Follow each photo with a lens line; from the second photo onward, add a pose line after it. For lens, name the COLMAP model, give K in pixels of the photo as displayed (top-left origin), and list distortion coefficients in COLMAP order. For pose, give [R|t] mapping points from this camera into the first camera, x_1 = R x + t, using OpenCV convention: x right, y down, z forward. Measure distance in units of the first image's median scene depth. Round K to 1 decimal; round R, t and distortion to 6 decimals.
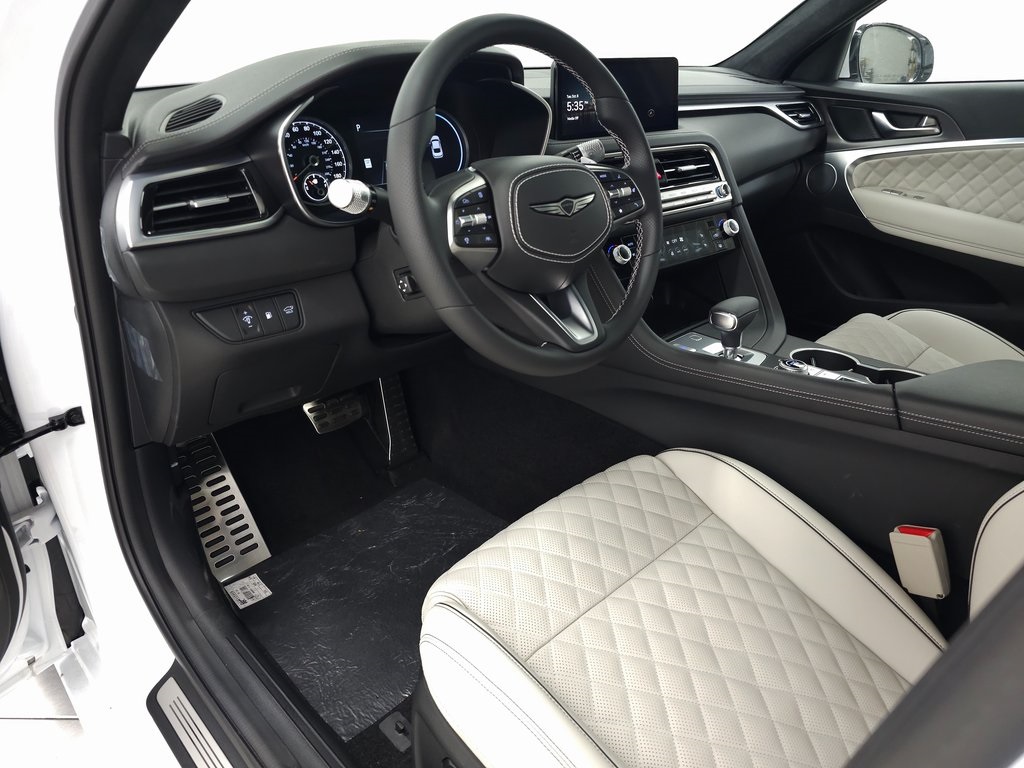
lens RADIAL K [[703.5, 0, 512.9], [0, 703.5, 378.6], [0, 0, 1]] dist [0.044020, -0.055864]
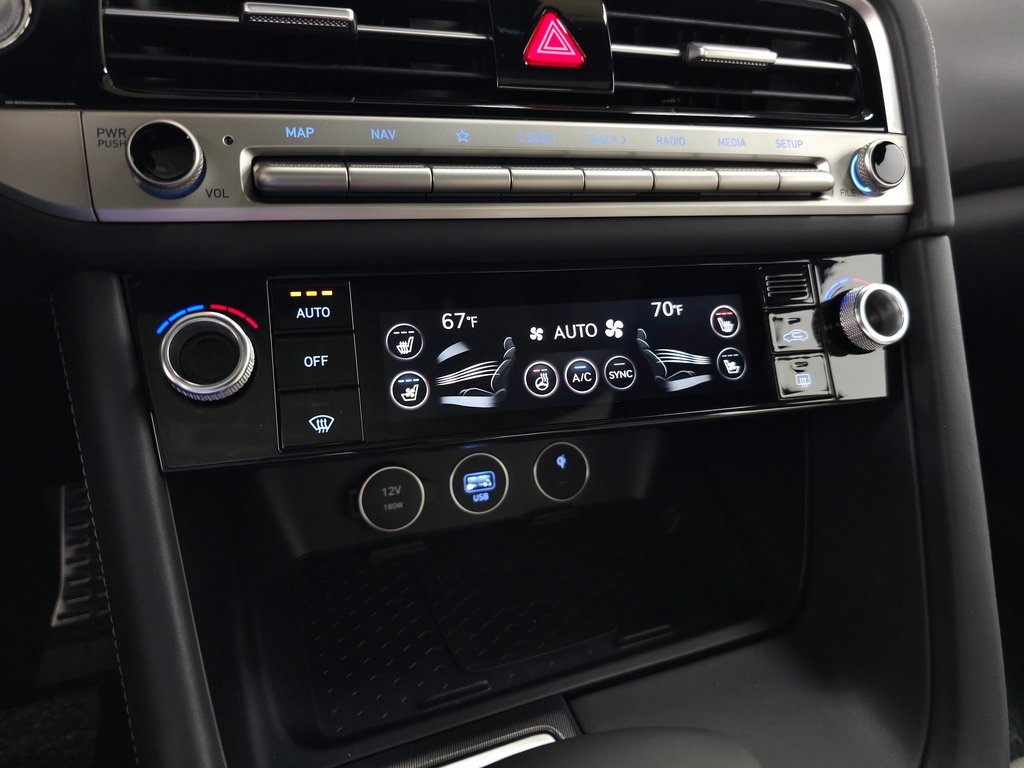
lens RADIAL K [[703.5, 0, 518.8], [0, 703.5, 374.4], [0, 0, 1]] dist [0.044020, -0.055864]
pose [[0.927732, 0.229196, -0.294588, 0.308226], [-0.224181, 0.973203, 0.051172, -0.202990], [0.298423, 0.018567, 0.954253, 0.824042]]
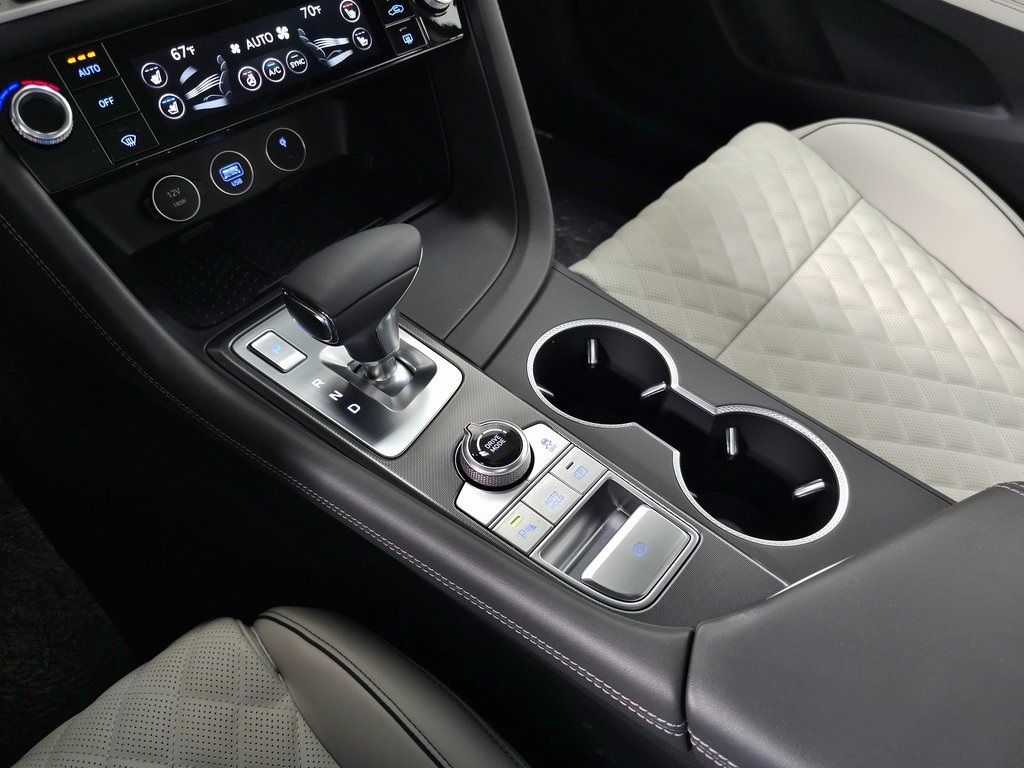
lens RADIAL K [[703.5, 0, 507.4], [0, 703.5, 383.7], [0, 0, 1]] dist [0.044020, -0.055864]
pose [[0.996543, -0.039409, 0.073141, 0.352987], [0.005191, 0.908157, 0.418597, -0.200868], [-0.082920, -0.416770, 0.905222, 0.610365]]
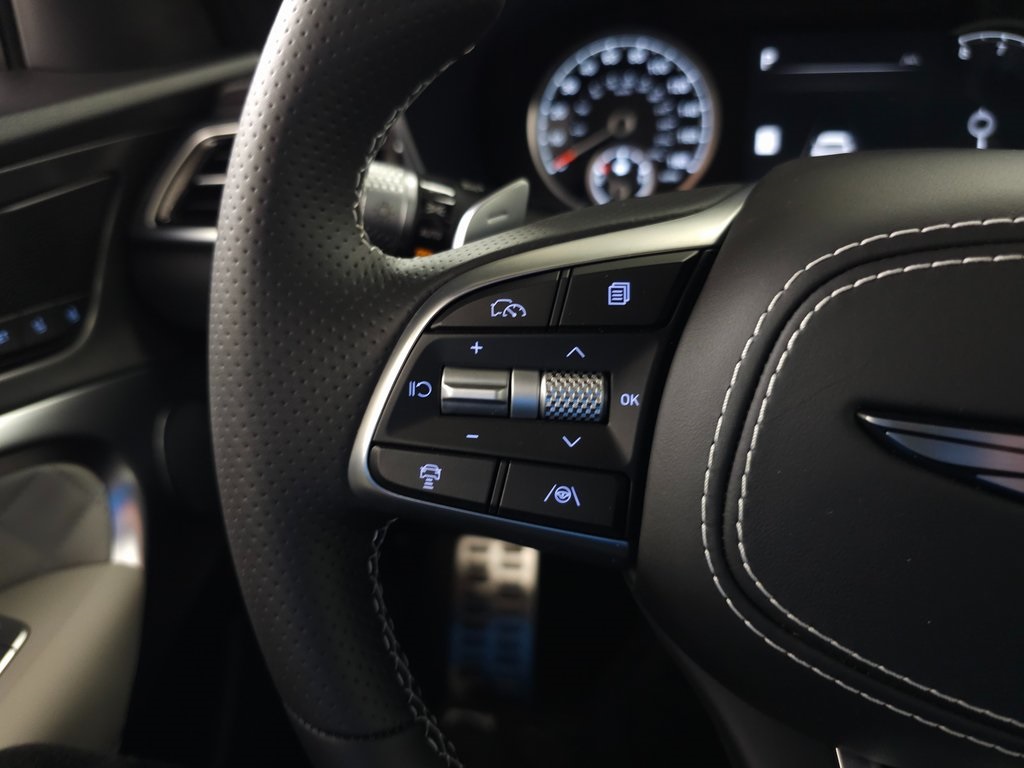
lens RADIAL K [[703.5, 0, 486.1], [0, 703.5, 367.0], [0, 0, 1]] dist [0.044020, -0.055864]
pose [[0.569507, 0.320888, -0.756765, 0.067715], [-0.310075, 0.936503, 0.163754, -0.172395], [0.761259, 0.141395, 0.632844, 0.548235]]
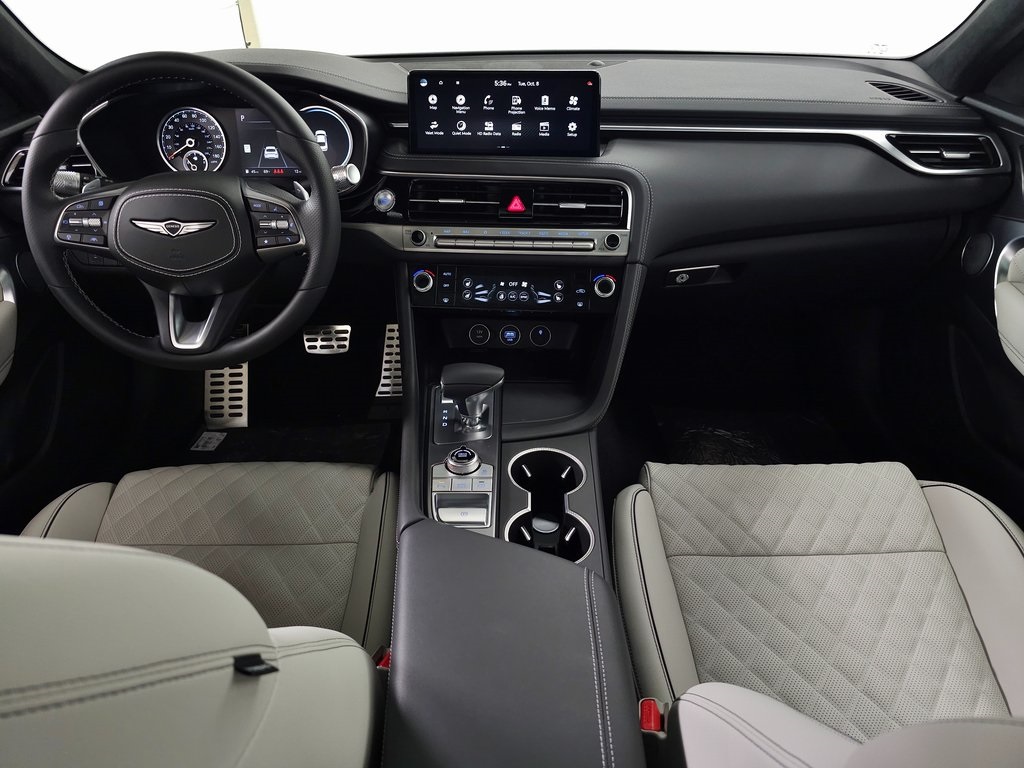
lens RADIAL K [[703.5, 0, 508.0], [0, 703.5, 381.2], [0, 0, 1]] dist [0.044020, -0.055864]
pose [[0.715515, 0.363167, -0.596781, 0.871597], [-0.289810, 0.931588, 0.219442, -0.296378], [0.635648, 0.015939, 0.771815, 0.326746]]
